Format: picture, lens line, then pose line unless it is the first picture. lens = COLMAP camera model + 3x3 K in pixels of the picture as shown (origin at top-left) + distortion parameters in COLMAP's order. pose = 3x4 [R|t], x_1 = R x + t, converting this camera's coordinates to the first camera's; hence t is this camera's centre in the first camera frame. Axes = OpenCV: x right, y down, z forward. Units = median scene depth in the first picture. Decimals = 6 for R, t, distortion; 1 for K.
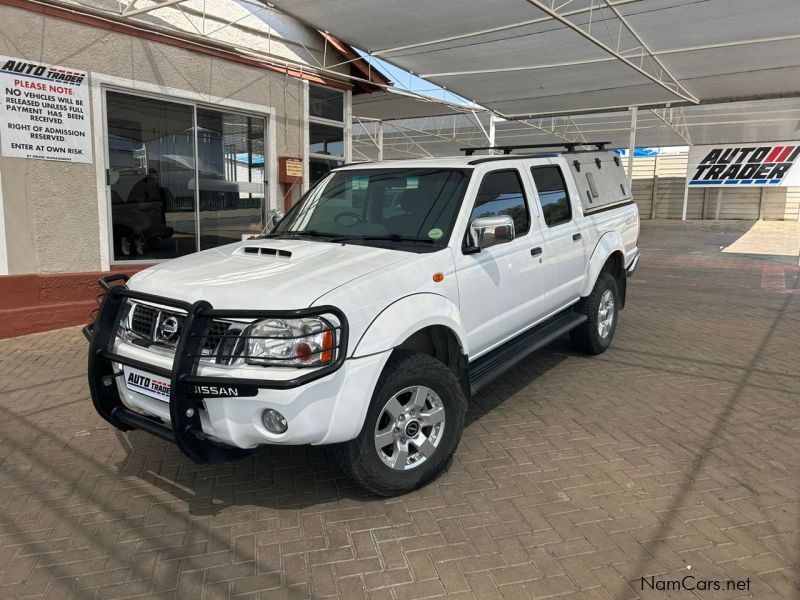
lens RADIAL K [[623.6, 0, 397.2], [0, 623.6, 283.8], [0, 0, 1]] dist [0.043030, -0.038778]
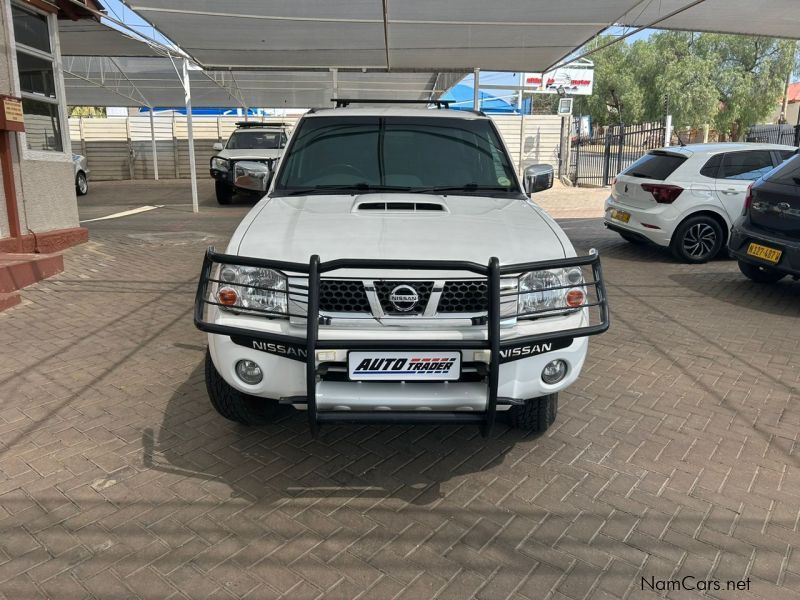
lens RADIAL K [[623.6, 0, 417.5], [0, 623.6, 284.8], [0, 0, 1]] dist [0.043030, -0.038778]
pose [[0.779592, -0.123425, 0.614005, -0.775416], [0.084669, 0.992159, 0.091937, -0.020562], [-0.620538, -0.019686, 0.783929, 0.293981]]
